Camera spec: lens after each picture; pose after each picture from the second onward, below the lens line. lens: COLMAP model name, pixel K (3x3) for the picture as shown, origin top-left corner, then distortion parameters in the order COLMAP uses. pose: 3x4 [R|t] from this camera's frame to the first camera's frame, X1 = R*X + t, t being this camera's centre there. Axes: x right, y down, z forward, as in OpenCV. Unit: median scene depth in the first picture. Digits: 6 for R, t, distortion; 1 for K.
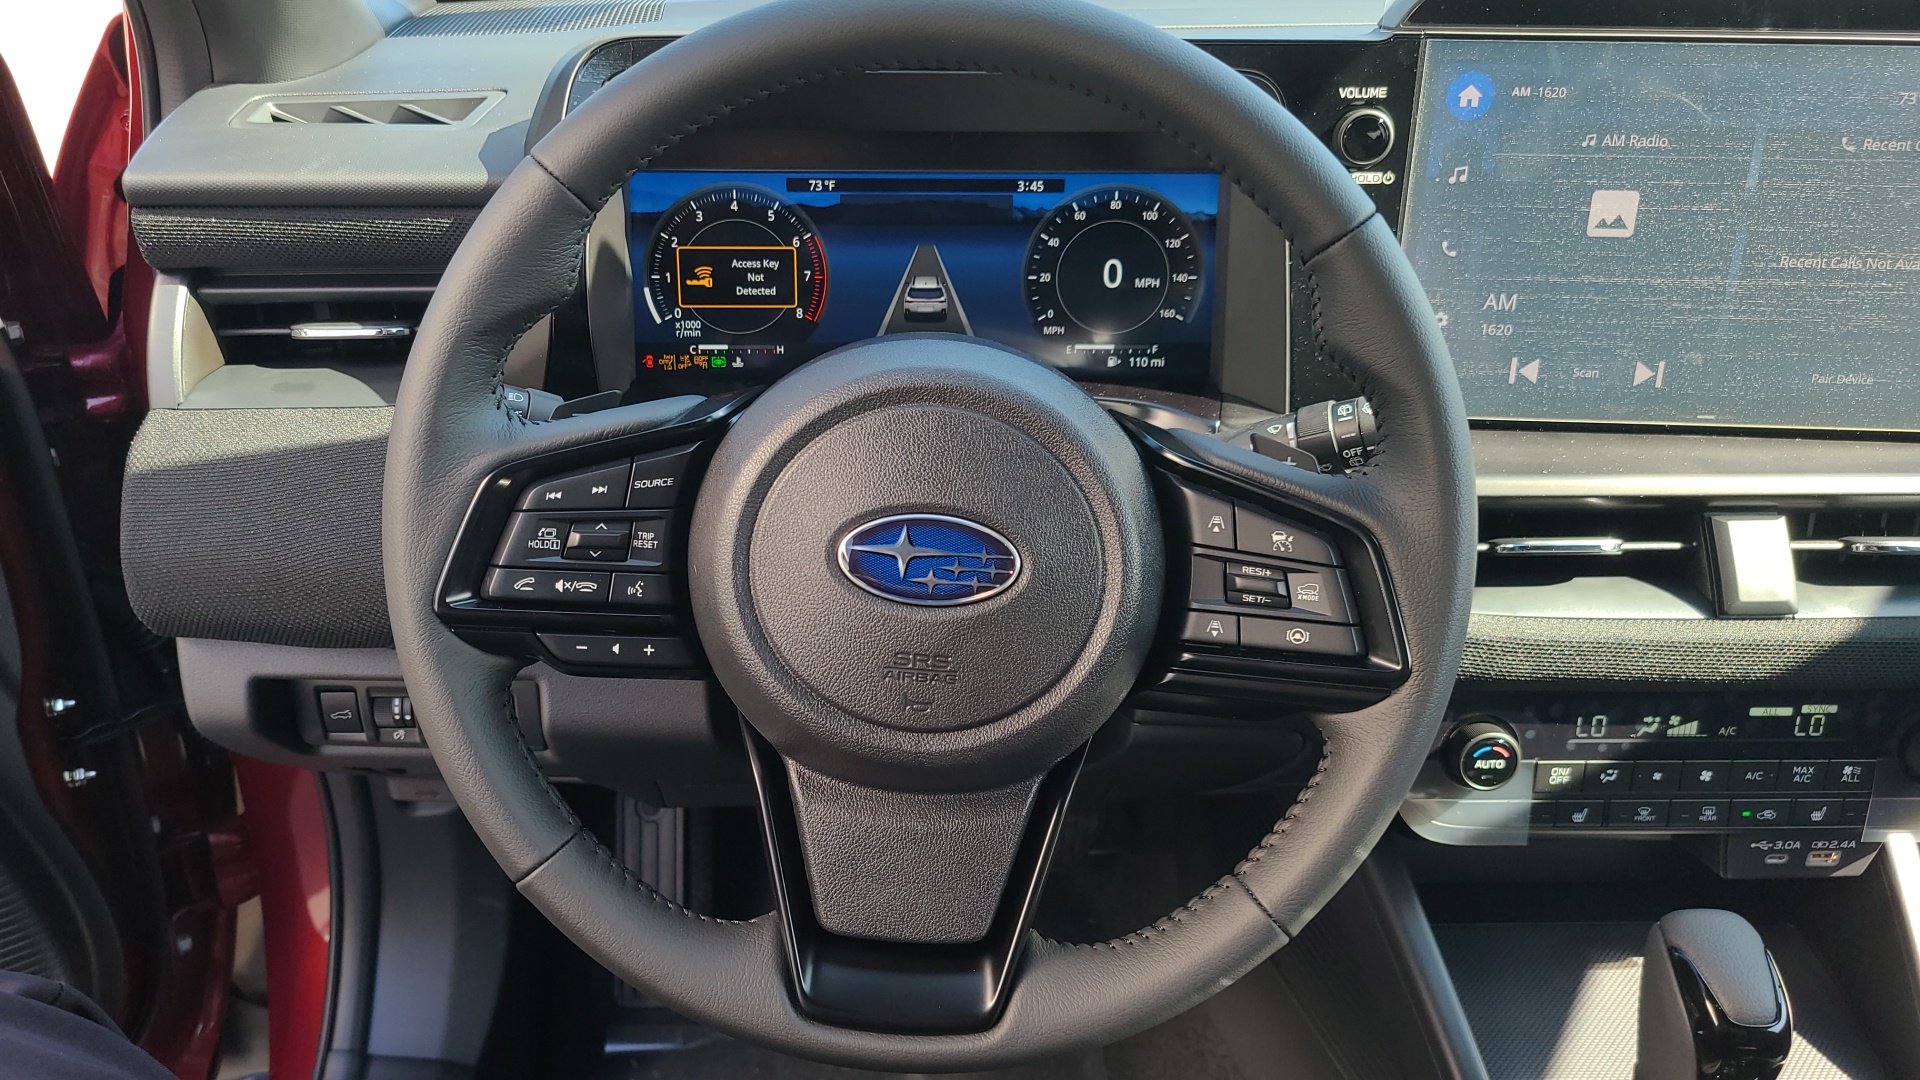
lens RADIAL K [[1474.9, 0, 925.6], [0, 1474.9, 534.5], [0, 0, 1]] dist [0.040001, -0.001924]
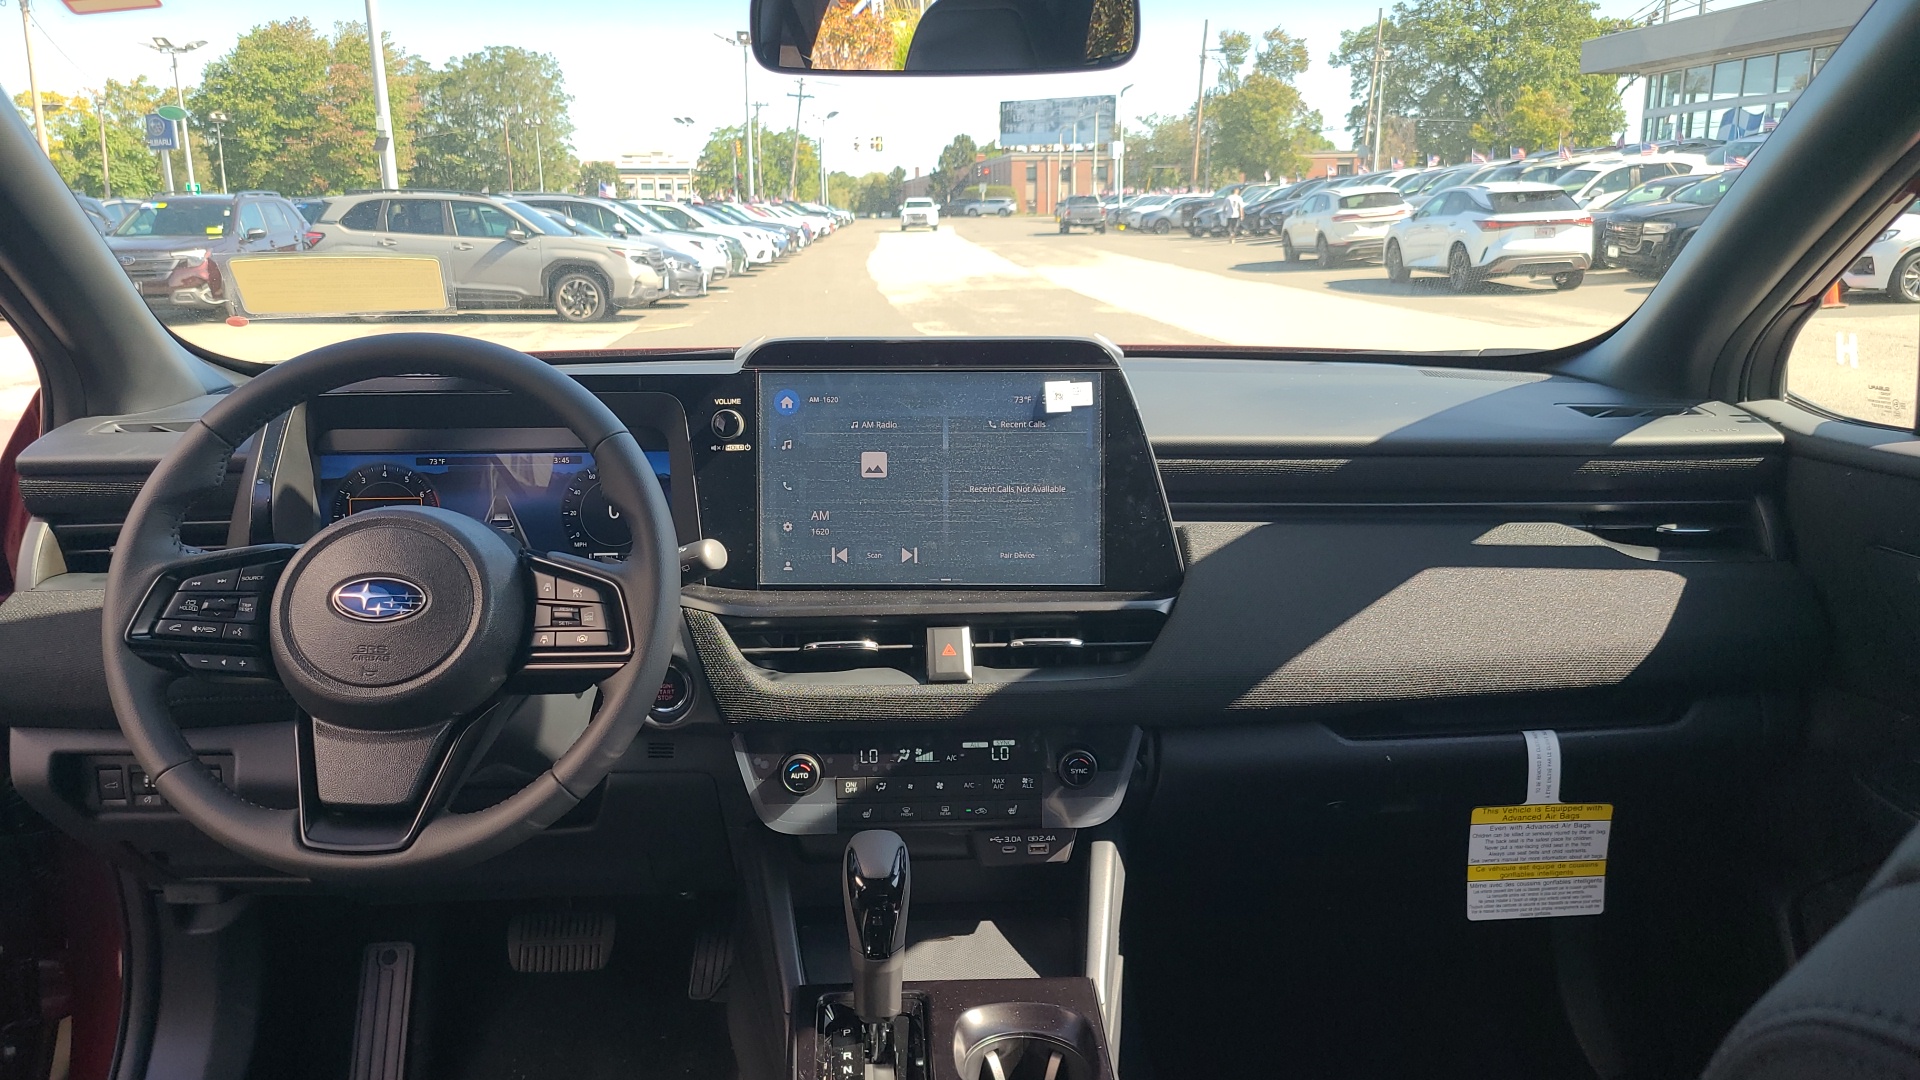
lens RADIAL K [[1433.0, 0, 952.8], [0, 1433.0, 554.3], [0, 0, 1]] dist [0.029923, -0.001802]
pose [[0.999669, -0.021411, 0.014277, 0.540279], [0.024595, 0.958182, -0.285099, 0.383582], [-0.007576, 0.285356, 0.958392, -0.617008]]
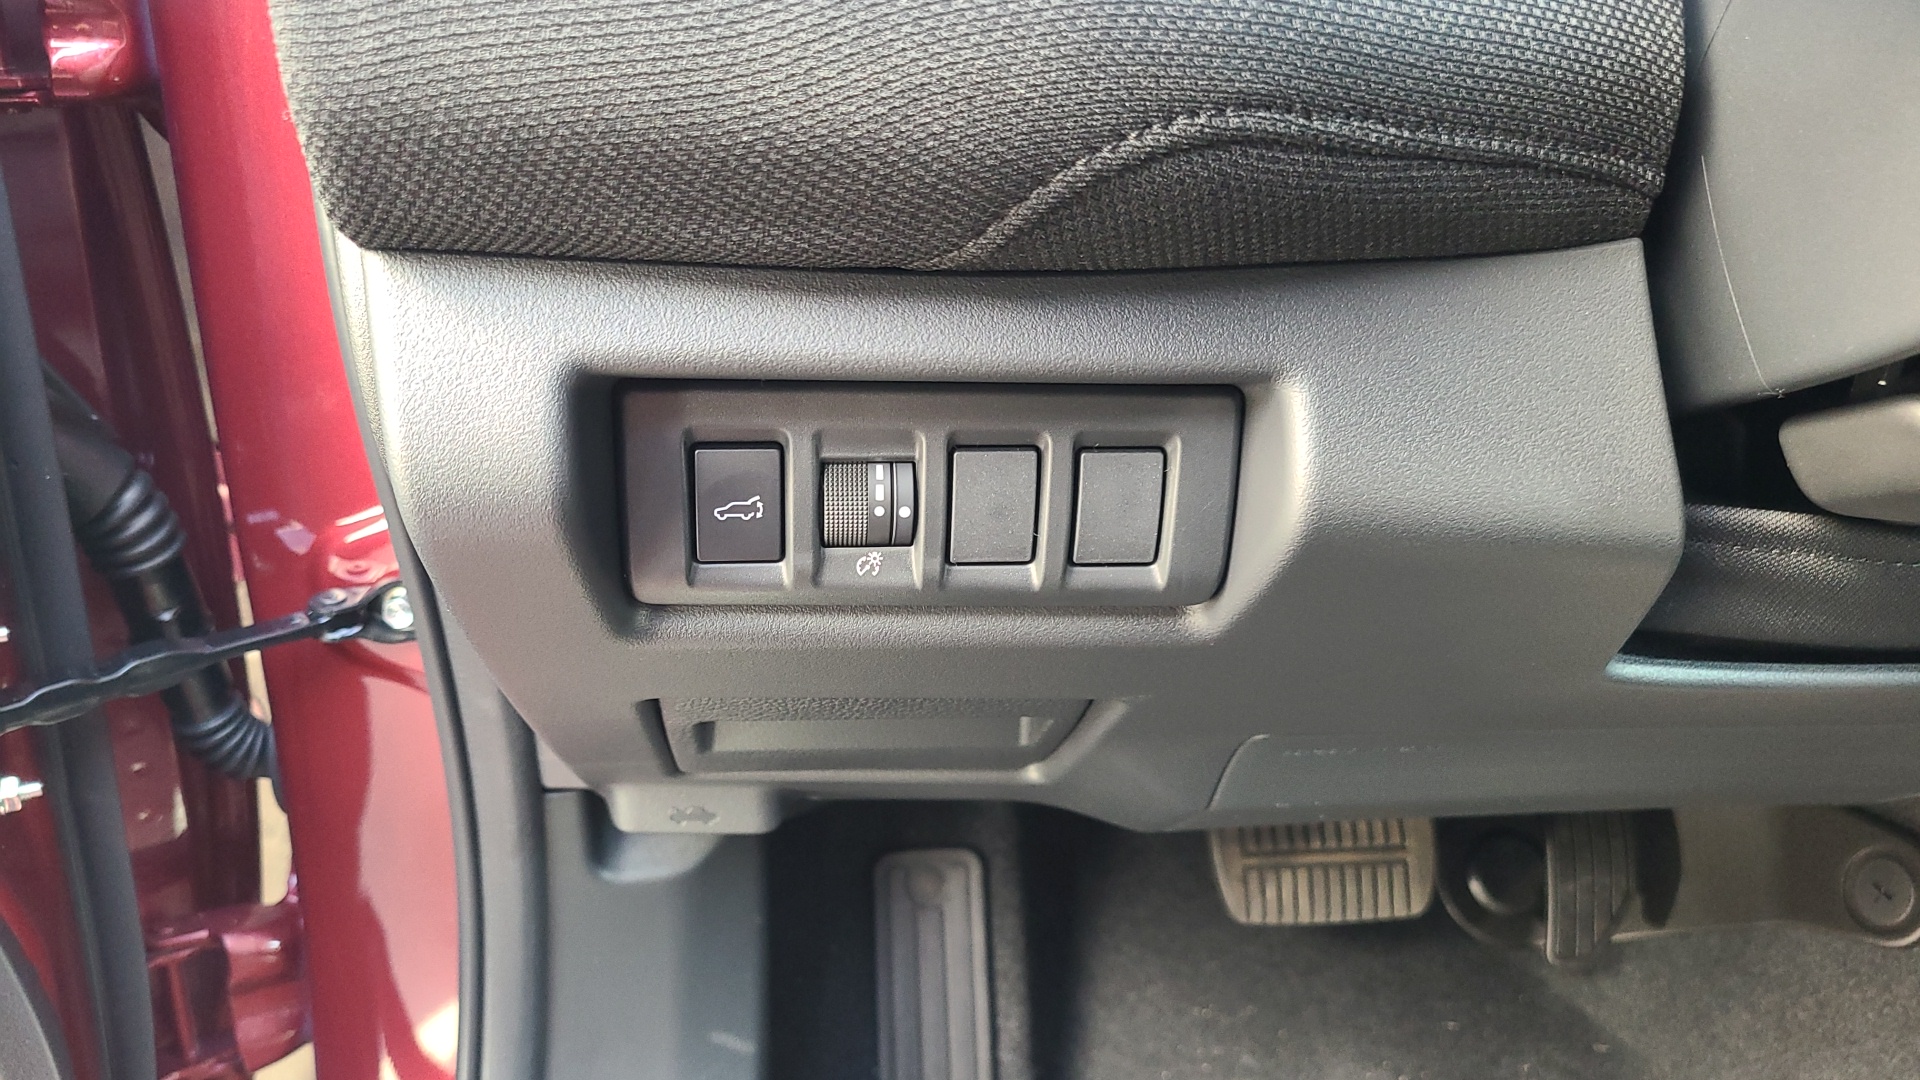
lens RADIAL K [[1483.9, 0, 960.0], [0, 1483.9, 540.0], [0, 0, 1]] dist [0.008321, -0.003180]
pose [[0.995153, -0.018306, 0.096621, -0.410299], [0.028691, 0.993822, -0.107217, 0.192617], [-0.094062, 0.109470, 0.989530, 0.651395]]
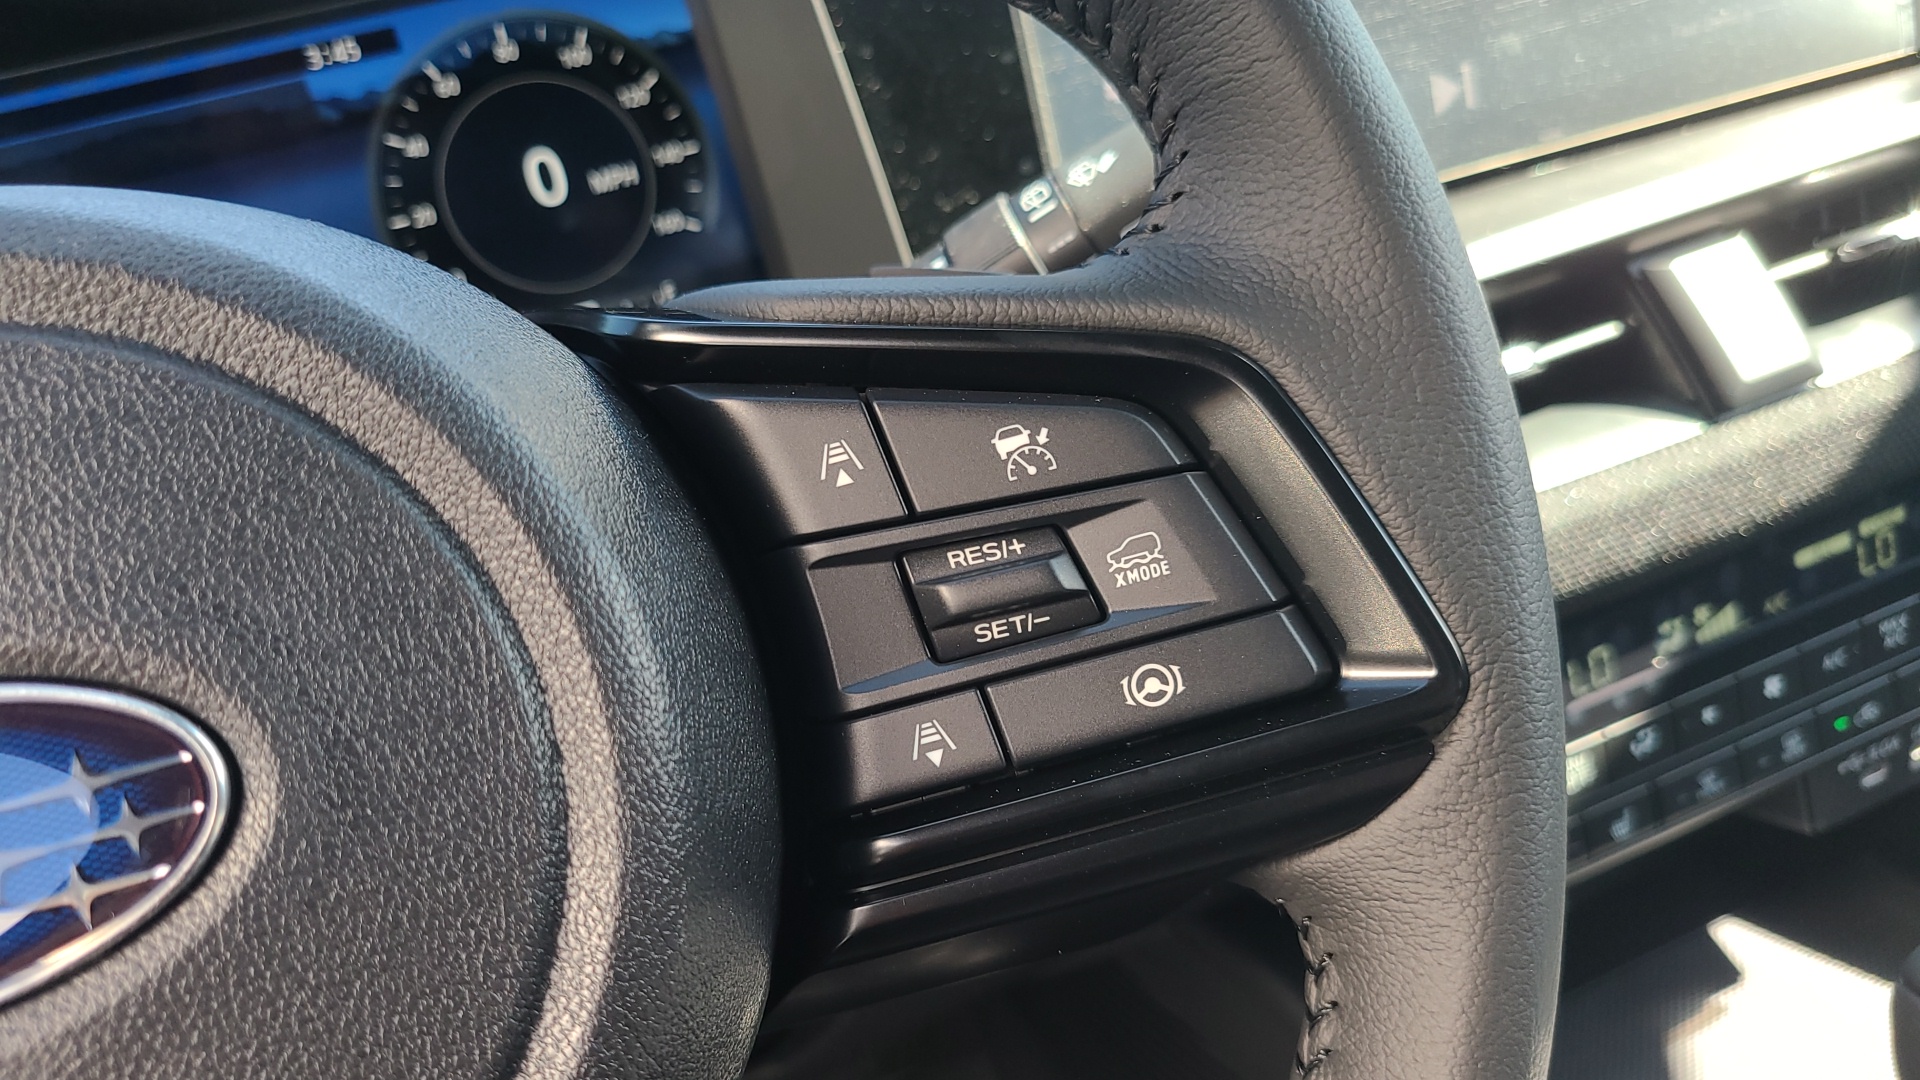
lens RADIAL K [[1483.9, 0, 960.0], [0, 1483.9, 540.0], [0, 0, 1]] dist [0.008321, -0.003180]
pose [[0.918527, -0.310527, 0.244706, 0.101774], [0.331473, 0.942214, -0.048567, 0.029045], [-0.215485, 0.125724, 0.968380, 0.506733]]
